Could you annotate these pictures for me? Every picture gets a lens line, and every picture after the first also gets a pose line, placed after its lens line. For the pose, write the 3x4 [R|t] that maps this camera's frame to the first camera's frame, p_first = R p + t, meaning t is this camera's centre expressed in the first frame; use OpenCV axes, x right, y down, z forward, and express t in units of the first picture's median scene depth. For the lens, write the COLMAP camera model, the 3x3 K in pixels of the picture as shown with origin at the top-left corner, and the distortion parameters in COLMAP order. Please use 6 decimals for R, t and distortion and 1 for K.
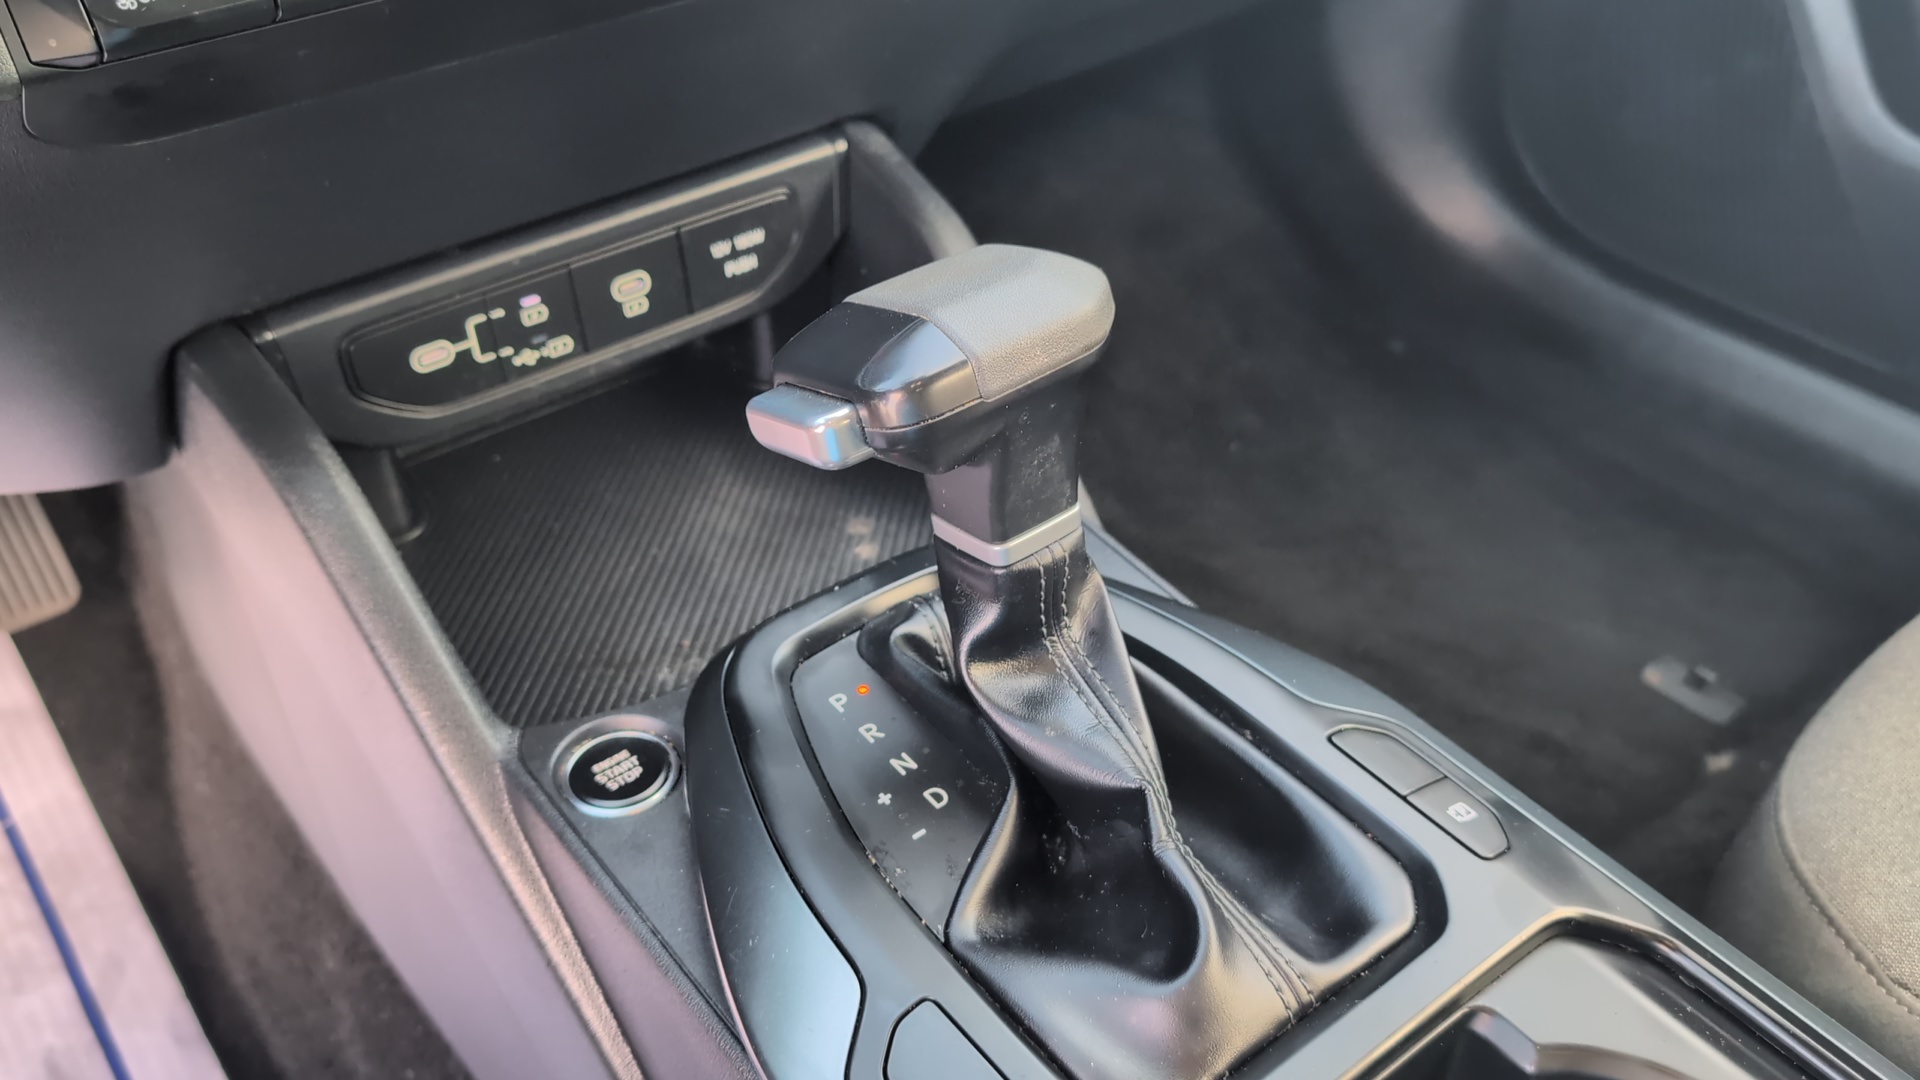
lens RADIAL K [[1613.7, 0, 957.6], [0, 1613.7, 568.8], [0, 0, 1]] dist [0.033726, -0.046871]
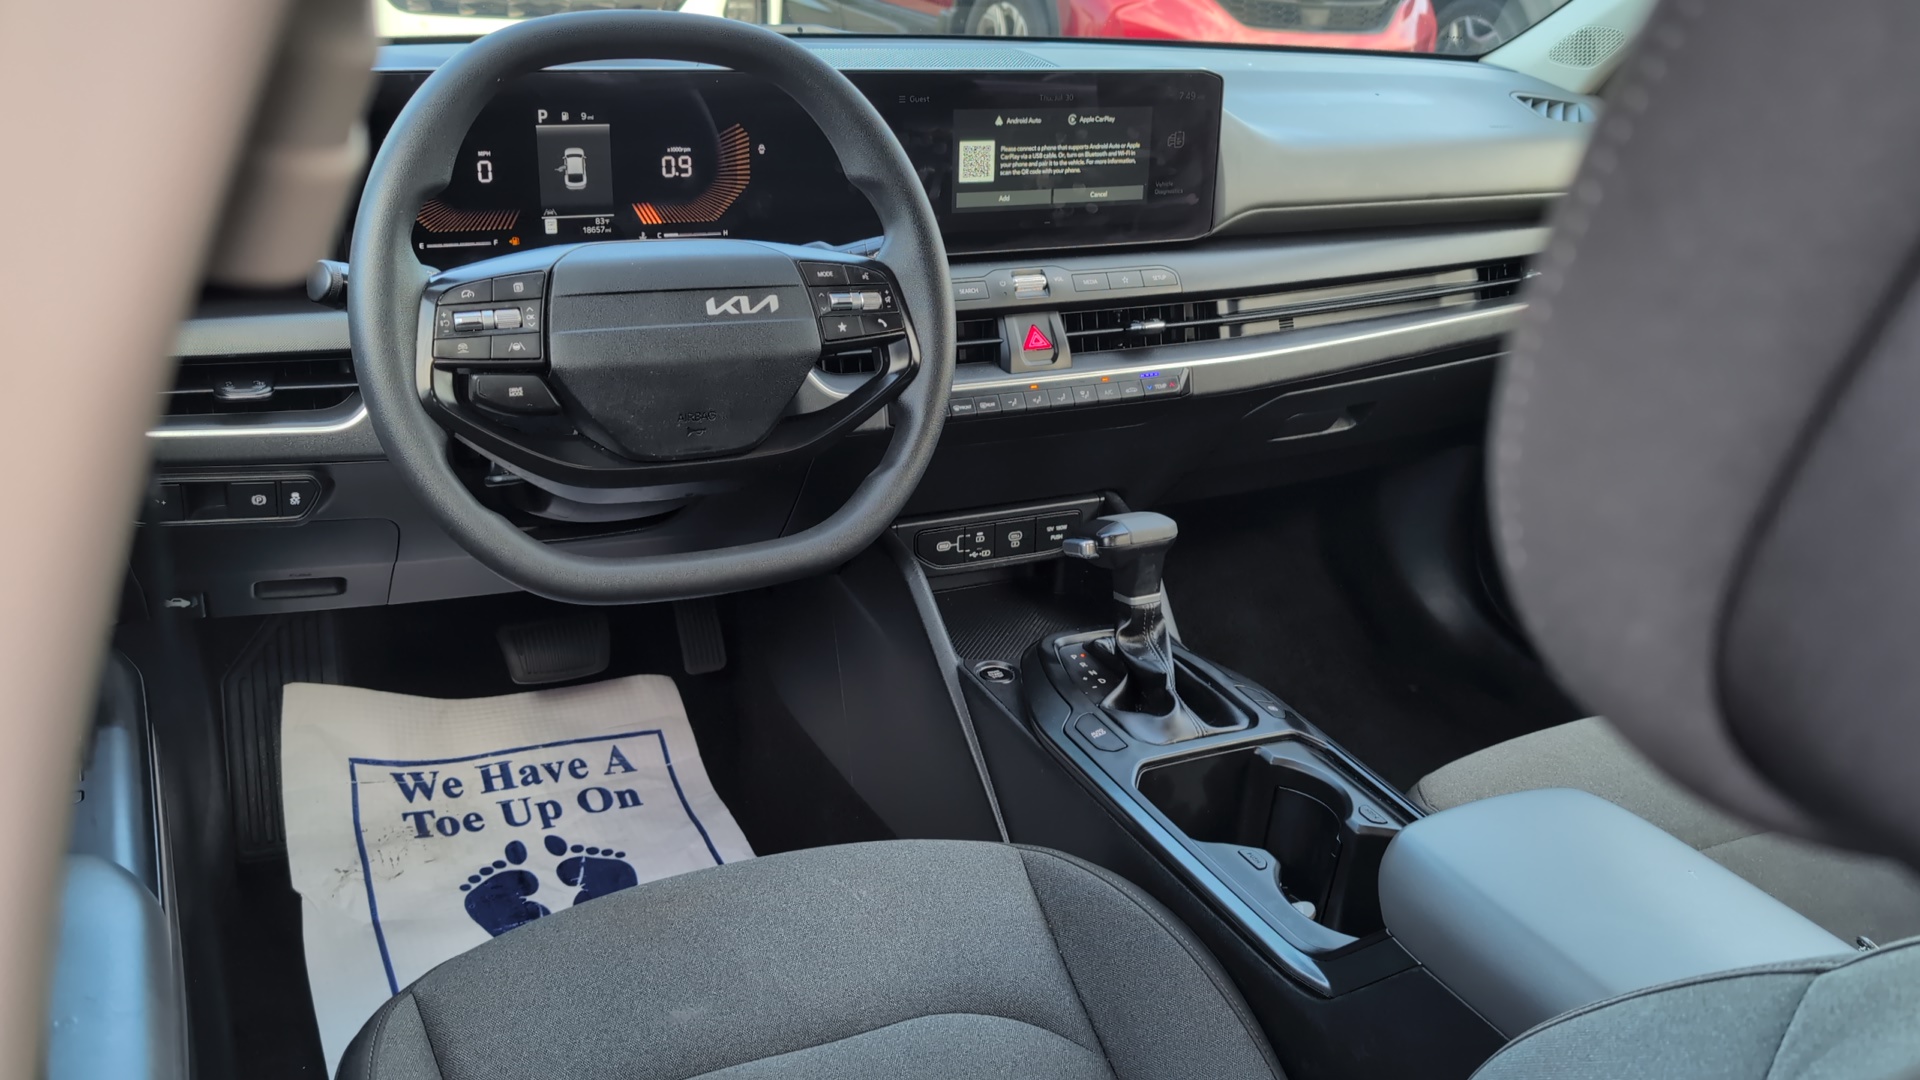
lens RADIAL K [[1613.7, 0, 957.6], [0, 1613.7, 568.8], [0, 0, 1]] dist [0.033726, -0.046871]
pose [[0.978239, 0.126286, -0.164623, 0.152347], [-0.168118, 0.947438, -0.272209, 0.636007], [0.121594, 0.293961, 0.948051, -1.557433]]
